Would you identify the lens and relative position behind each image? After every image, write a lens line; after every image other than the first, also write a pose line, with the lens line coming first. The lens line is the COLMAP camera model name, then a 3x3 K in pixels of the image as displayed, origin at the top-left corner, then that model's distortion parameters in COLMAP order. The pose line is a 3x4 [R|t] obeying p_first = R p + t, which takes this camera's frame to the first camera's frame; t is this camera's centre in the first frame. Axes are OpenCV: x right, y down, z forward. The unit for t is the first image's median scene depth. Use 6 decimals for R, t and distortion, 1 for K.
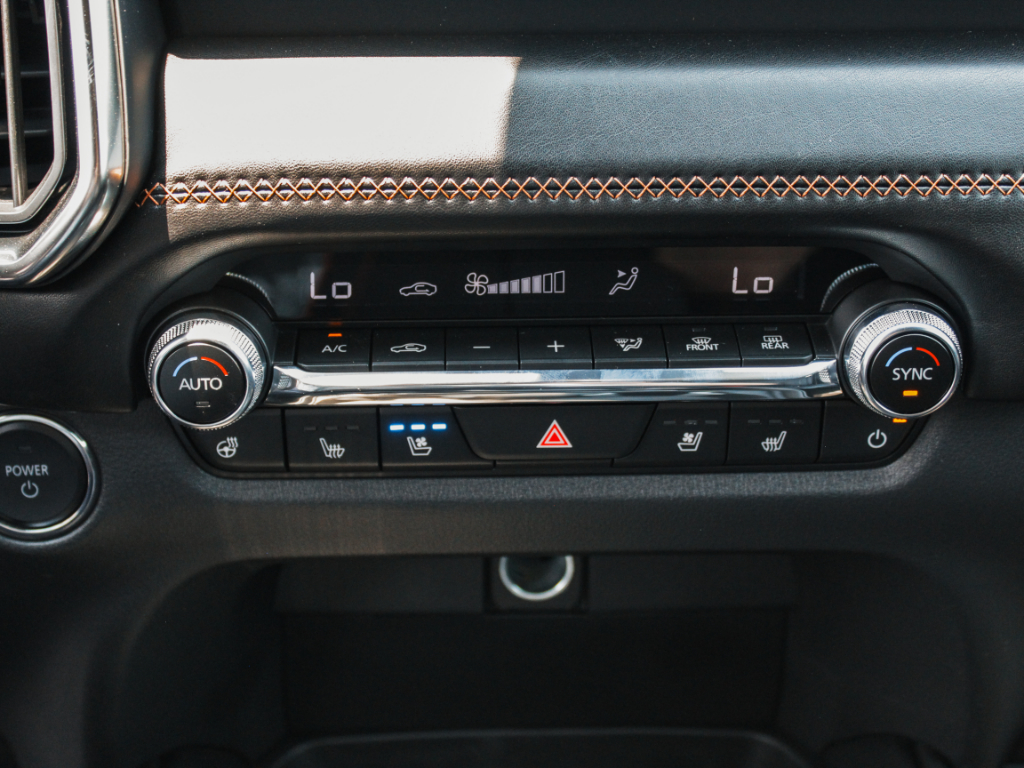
lens RADIAL K [[1694.9, 0, 509.4], [0, 1694.9, 385.9], [0, 0, 1]] dist [-0.024669, 0.000000]
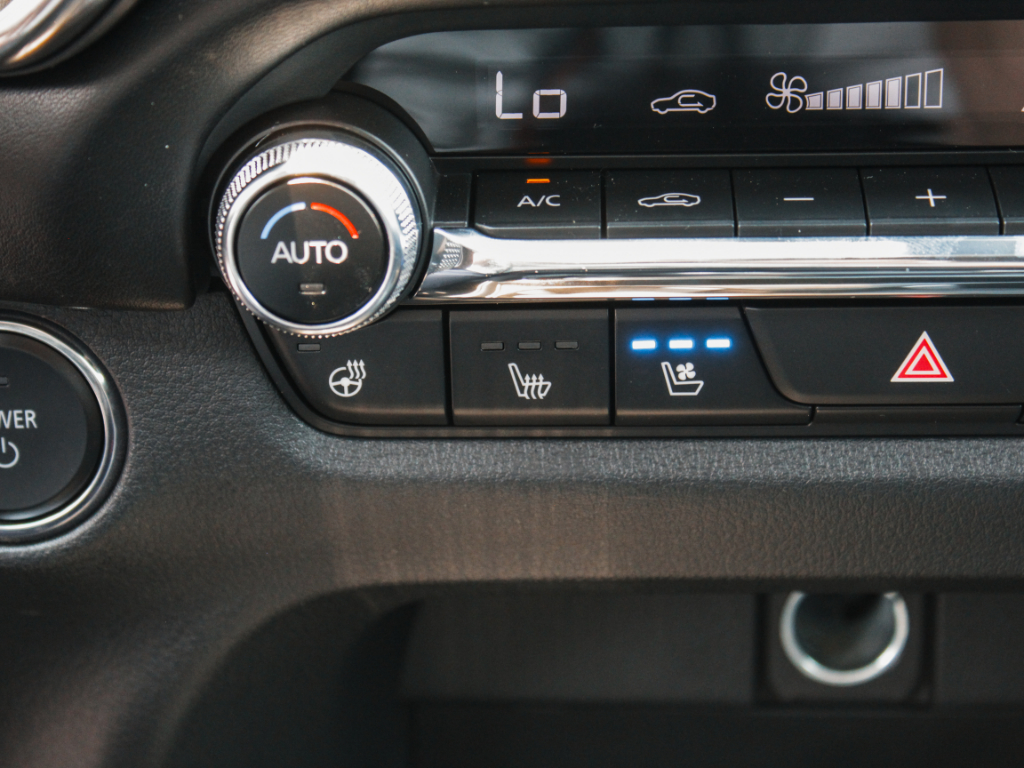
lens RADIAL K [[2481.5, 0, 511.6], [0, 2481.5, 380.8], [0, 0, 1]] dist [0.046142, 0.000000]
pose [[0.998083, 0.005789, -0.061615, -0.059141], [-0.007835, 0.999424, -0.033019, 0.064377], [0.061388, 0.033438, 0.997554, 0.164060]]
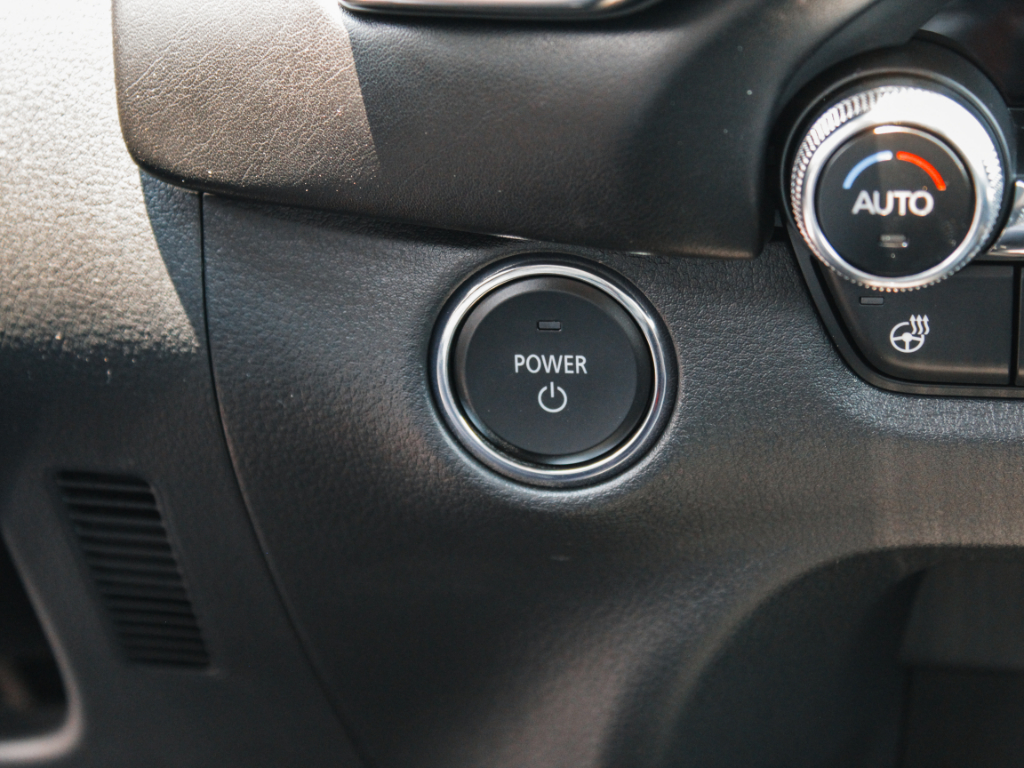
lens RADIAL K [[2481.5, 0, 513.5], [0, 2481.5, 383.3], [0, 0, 1]] dist [0.046142, 0.000000]
pose [[0.979356, 0.041111, -0.197919, -0.131507], [-0.044017, 0.998978, -0.010306, 0.066828], [0.197293, 0.018805, 0.980164, 0.169142]]
